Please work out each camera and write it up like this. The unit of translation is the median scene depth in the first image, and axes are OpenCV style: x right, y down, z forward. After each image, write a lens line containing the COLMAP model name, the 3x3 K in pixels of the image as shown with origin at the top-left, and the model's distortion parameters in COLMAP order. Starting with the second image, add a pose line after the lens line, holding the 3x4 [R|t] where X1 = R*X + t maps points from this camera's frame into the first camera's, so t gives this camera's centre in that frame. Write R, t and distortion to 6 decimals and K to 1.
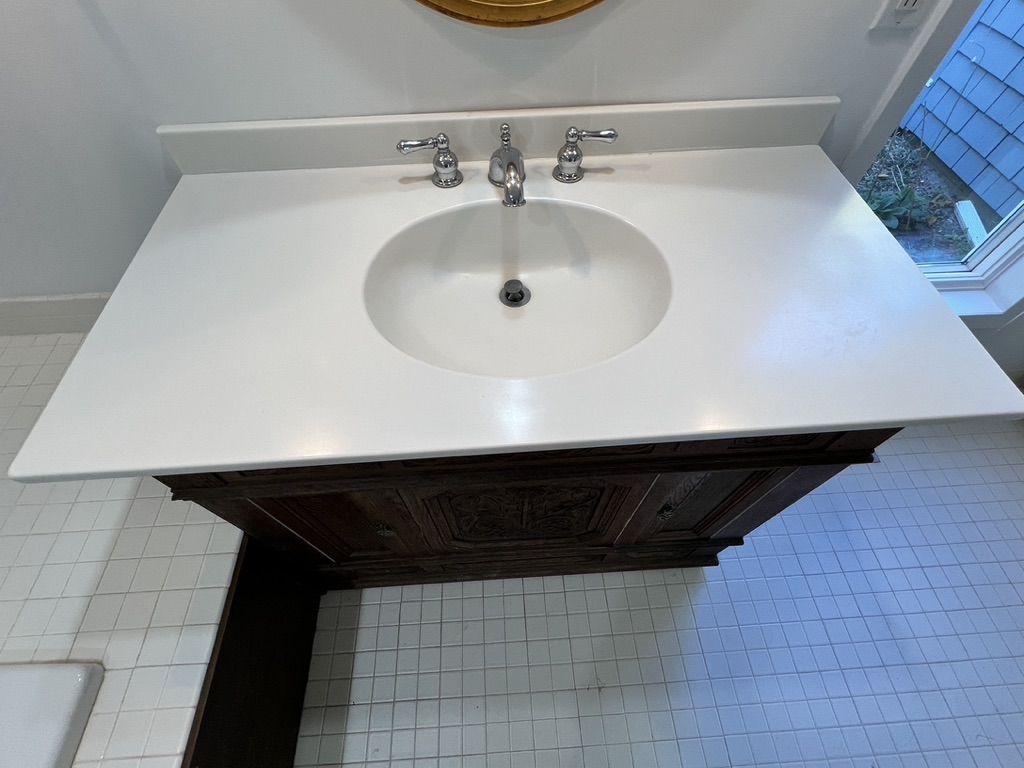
lens RADIAL K [[460.6, 0, 511.9], [0, 460.6, 383.4], [0, 0, 1]] dist [-0.001609, -0.000272]
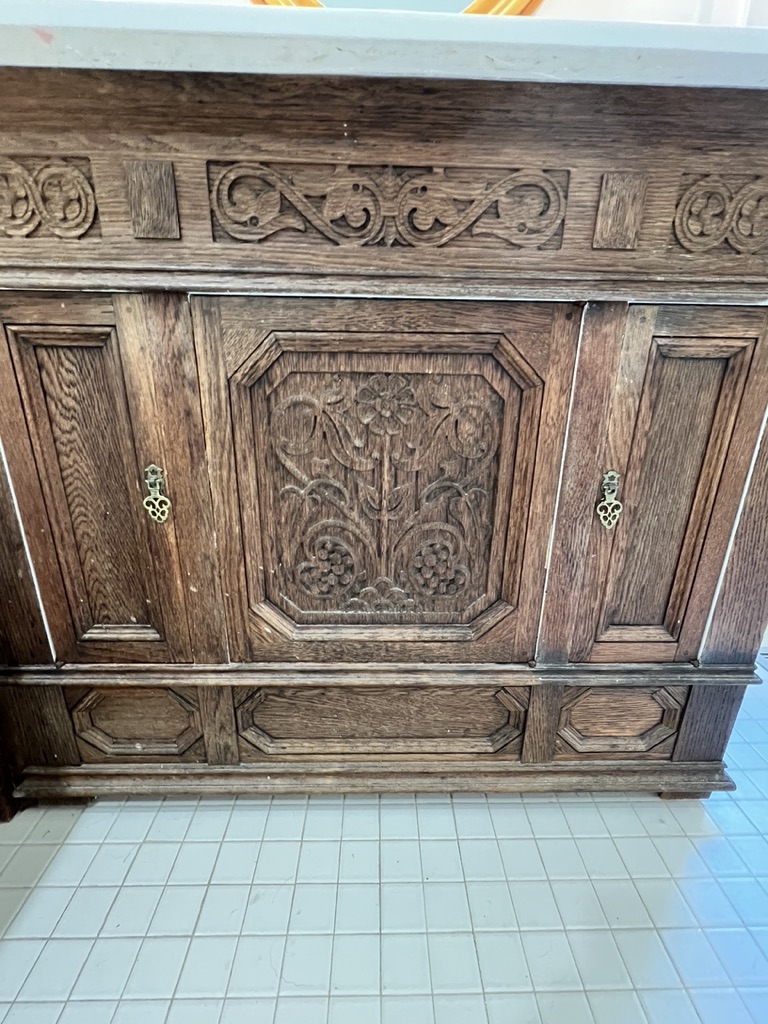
lens RADIAL K [[460.6, 0, 387.3], [0, 460.6, 504.5], [0, 0, 1]] dist [-0.001609, -0.000272]
pose [[0.999082, 0.034448, -0.025450, 0.041579], [-0.042820, 0.791017, -0.610294, 0.576465], [-0.000892, 0.610823, 0.791766, 0.429651]]
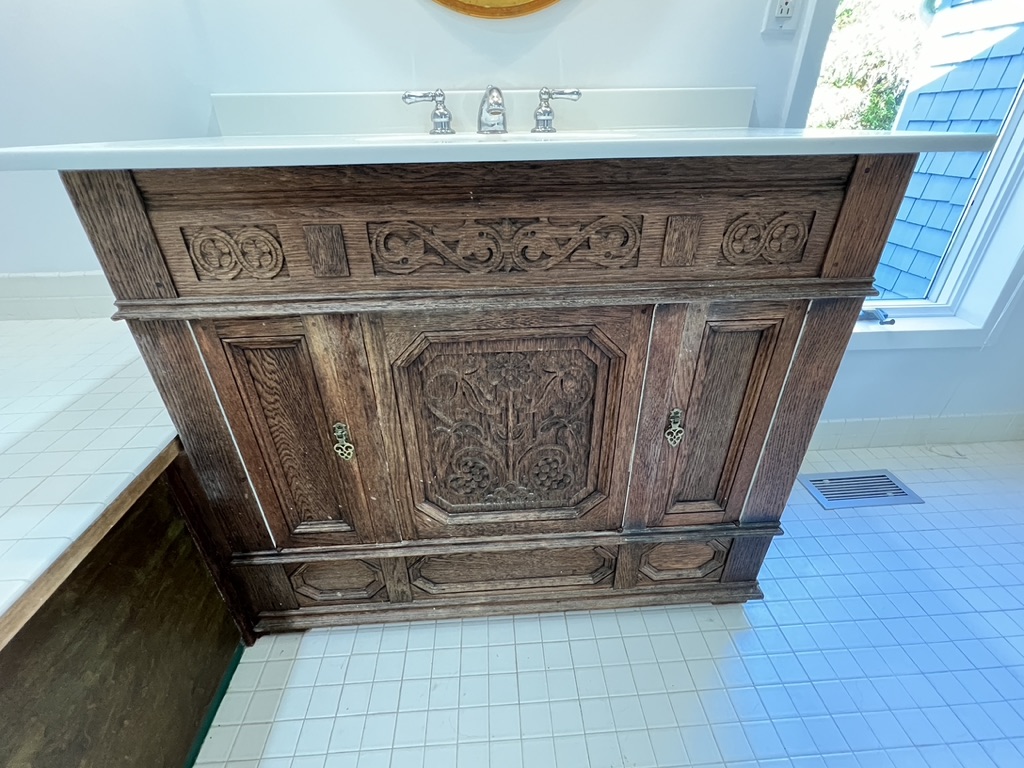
lens RADIAL K [[460.6, 0, 512.1], [0, 460.6, 380.1], [0, 0, 1]] dist [-0.001609, -0.000272]
pose [[0.999987, -0.005048, -0.001131, 0.028796], [0.004019, 0.895703, -0.444634, 0.492372], [0.003258, 0.444623, 0.895712, 0.161400]]
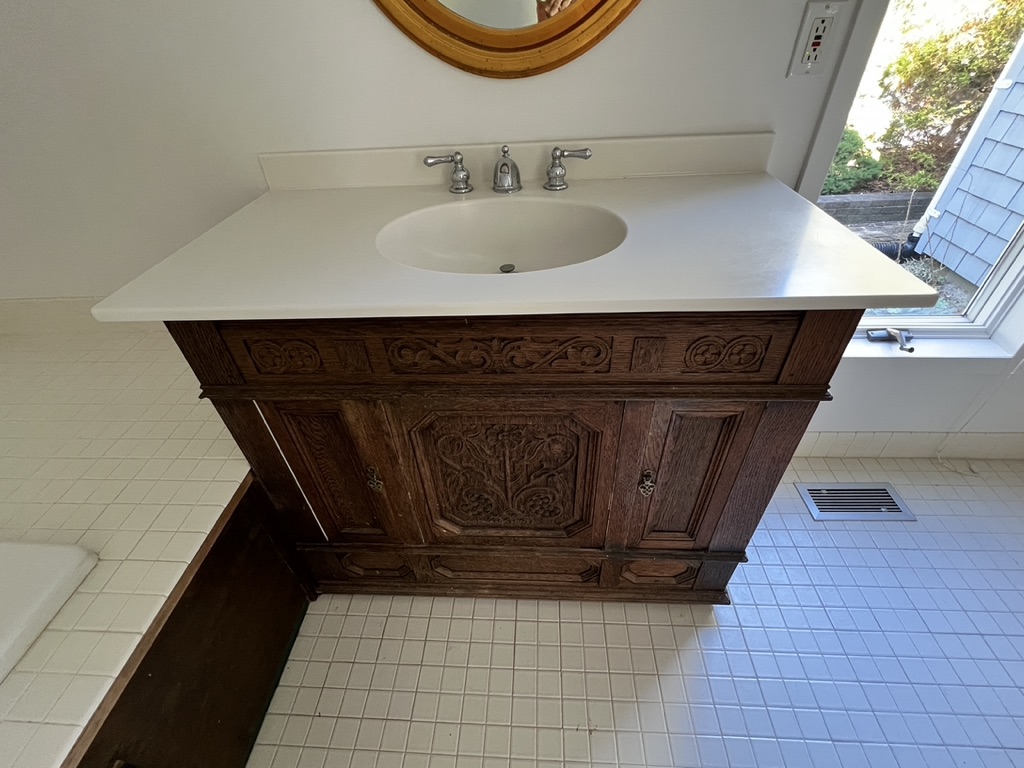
lens RADIAL K [[460.6, 0, 511.4], [0, 460.6, 380.7], [0, 0, 1]] dist [-0.001609, -0.000272]
pose [[0.993255, 0.040355, -0.108703, 0.120240], [-0.070396, 0.954807, -0.288771, 0.319872], [0.092137, 0.294475, 0.951207, -0.041962]]
